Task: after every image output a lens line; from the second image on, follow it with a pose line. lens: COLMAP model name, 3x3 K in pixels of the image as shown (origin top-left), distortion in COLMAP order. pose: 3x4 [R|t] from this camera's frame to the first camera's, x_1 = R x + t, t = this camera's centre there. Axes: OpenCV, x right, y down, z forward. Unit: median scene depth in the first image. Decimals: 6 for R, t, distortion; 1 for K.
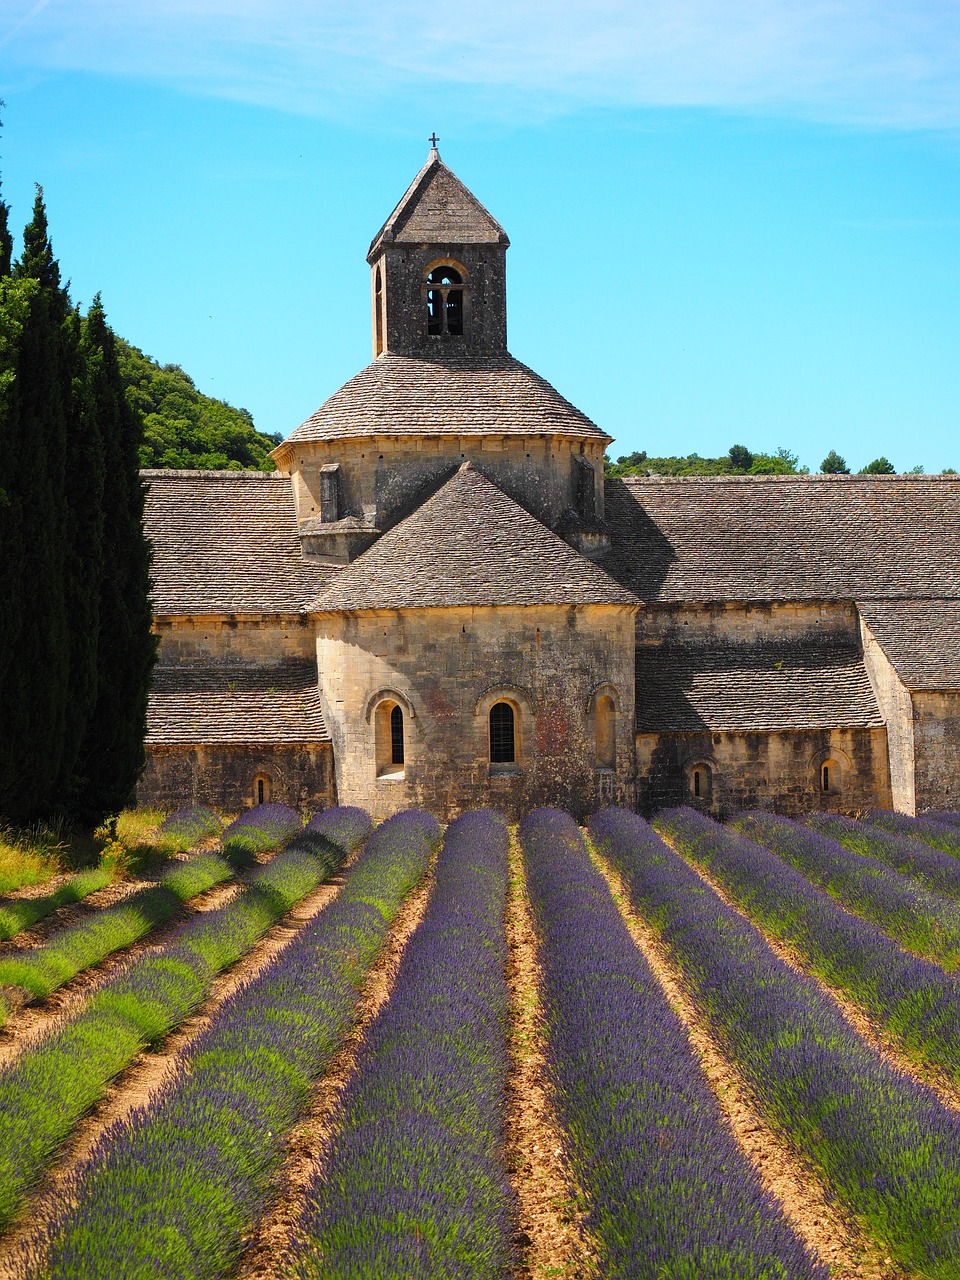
lens RADIAL K [[2961.6, 0, 479.7], [0, 2961.6, 626.8], [0, 0, 1]] dist [0.069245, 0.000000]
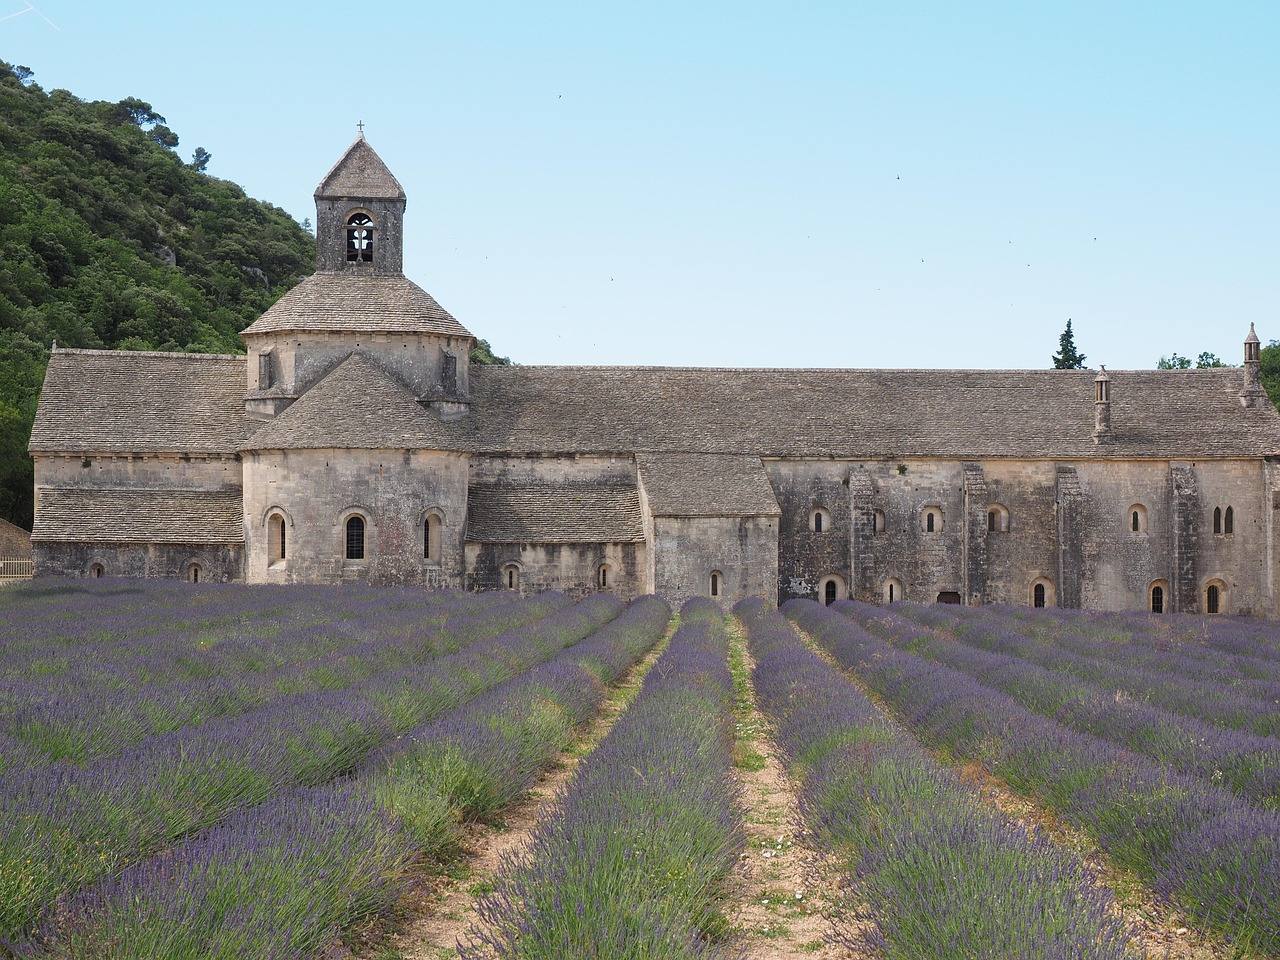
lens RADIAL K [[2093.1, 0, 645.9], [0, 2093.1, 461.9], [0, 0, 1]] dist [0.013950, 0.000000]
pose [[0.999220, 0.020872, -0.033533, 0.170240], [-0.021534, 0.999578, -0.019506, 0.015158], [0.033112, 0.020213, 0.999247, 0.002791]]
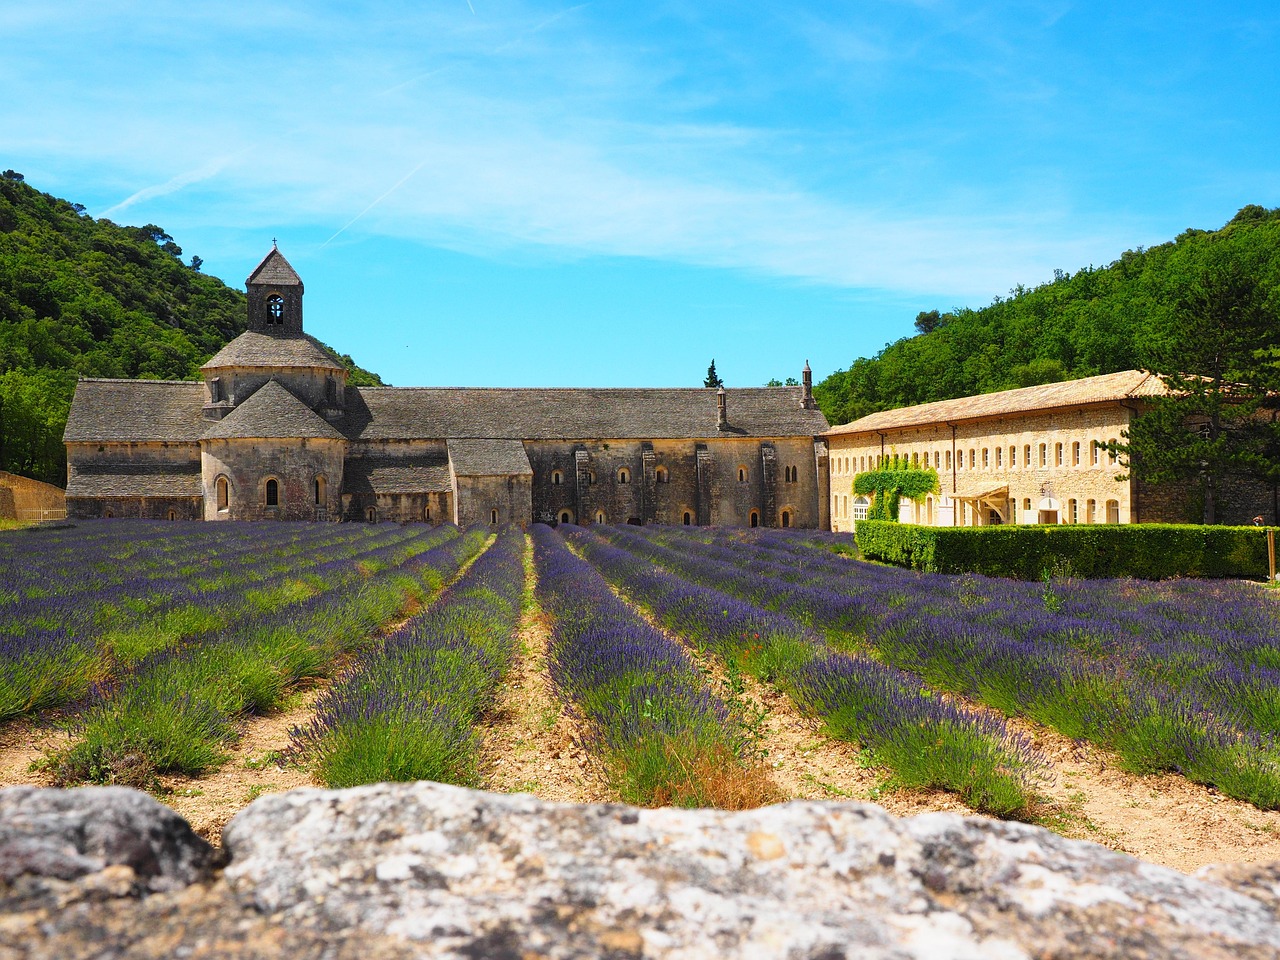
lens RADIAL K [[1239.5, 0, 642.7], [0, 1239.5, 471.3], [0, 0, 1]] dist [0.009731, 0.000000]
pose [[0.995472, 0.006386, 0.094845, 0.194462], [-0.006349, 0.999980, -0.000693, 0.017116], [-0.094848, 0.000088, 0.995492, 0.001973]]
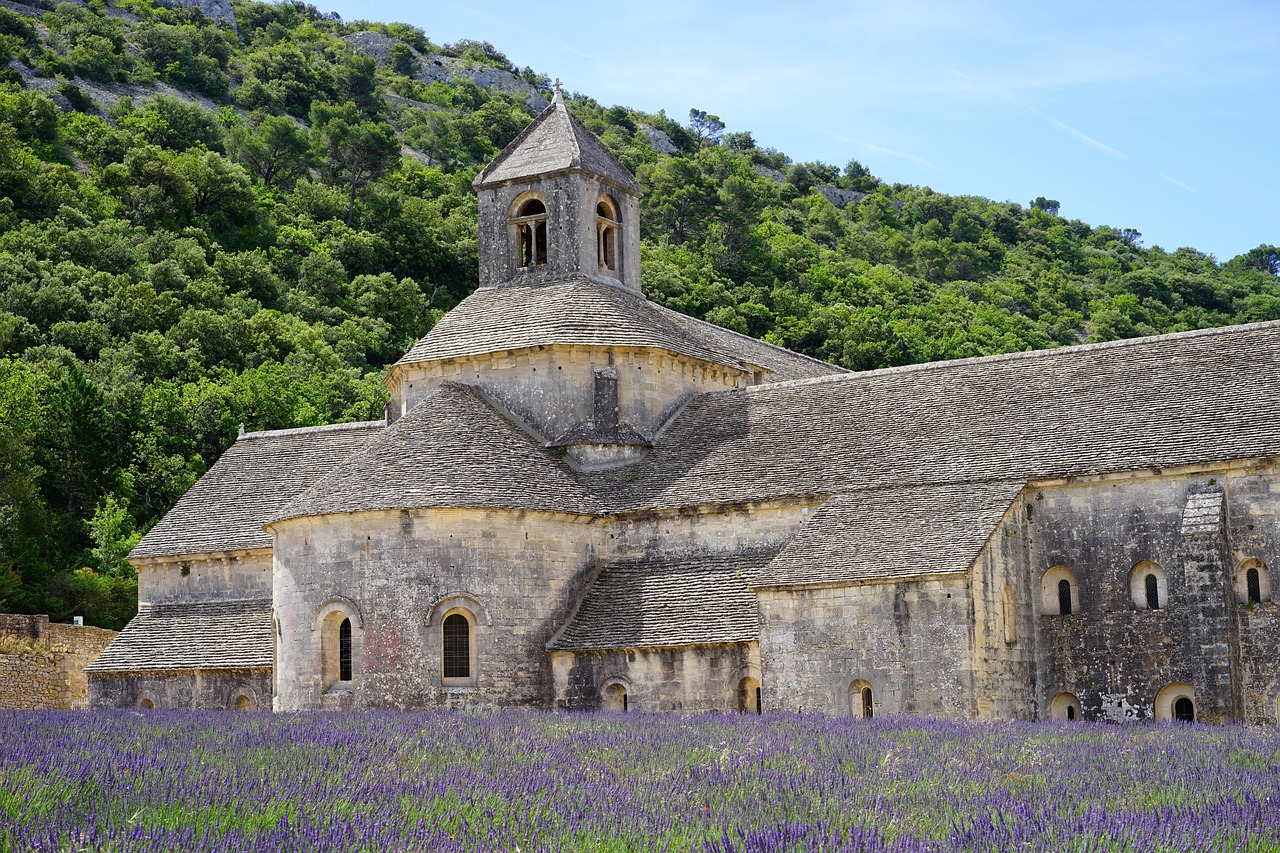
lens RADIAL K [[1976.6, 0, 634.6], [0, 1976.6, 421.4], [0, 0, 1]] dist [-0.005951, 0.000000]
pose [[0.768661, -0.096425, -0.632346, 0.460496], [0.016905, 0.991290, -0.130611, 0.045356], [0.639433, 0.089706, 0.763596, 0.539438]]
